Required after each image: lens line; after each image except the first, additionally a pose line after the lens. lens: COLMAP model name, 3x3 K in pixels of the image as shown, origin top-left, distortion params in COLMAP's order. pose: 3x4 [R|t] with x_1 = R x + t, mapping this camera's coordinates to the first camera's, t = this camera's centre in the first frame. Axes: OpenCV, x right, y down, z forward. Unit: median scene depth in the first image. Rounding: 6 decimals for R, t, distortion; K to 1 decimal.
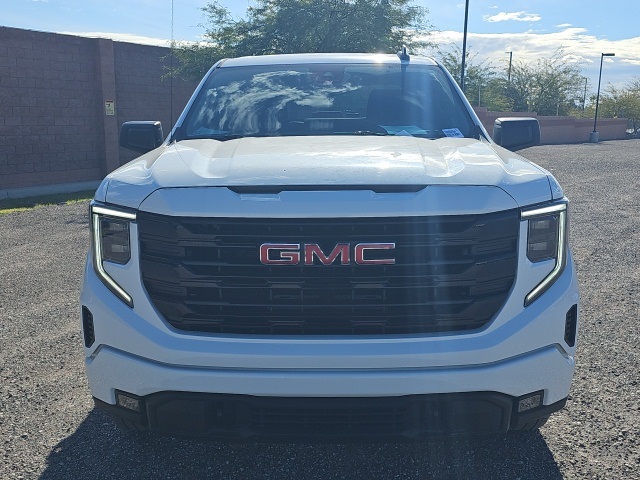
lens RADIAL K [[768.6, 0, 320.0], [0, 768.6, 240.0], [0, 0, 1]] dist [0.057225, -0.040053]
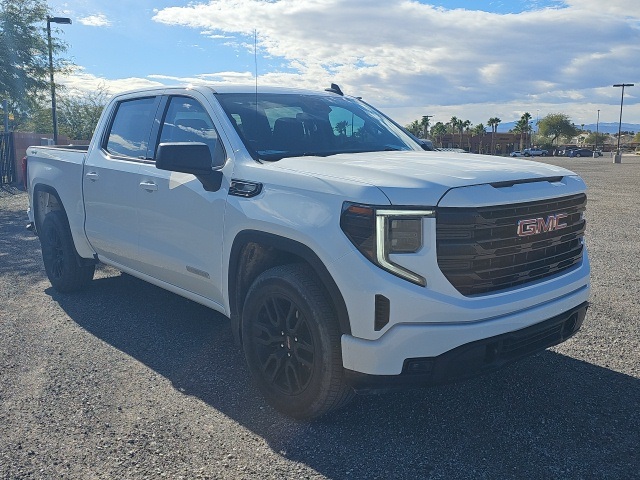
lens RADIAL K [[768.6, 0, 320.0], [0, 768.6, 240.0], [0, 0, 1]] dist [0.057225, -0.040053]
pose [[0.640580, -0.088797, 0.762740, -1.307086], [0.123049, 0.992326, 0.012184, -0.022339], [-0.757969, 0.086050, 0.646590, 0.328681]]
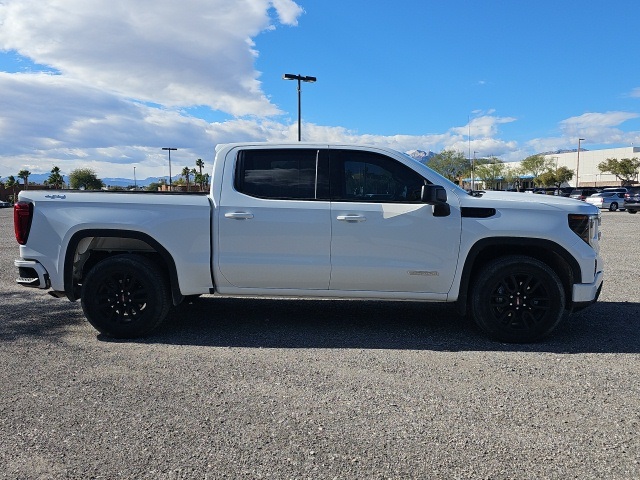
lens RADIAL K [[768.6, 0, 320.0], [0, 768.6, 240.0], [0, 0, 1]] dist [0.057225, -0.040053]
pose [[-0.333872, -0.040997, 0.941726, -2.275561], [0.165354, 0.981015, 0.101331, -0.339803], [-0.928002, 0.189550, -0.320755, 2.497198]]
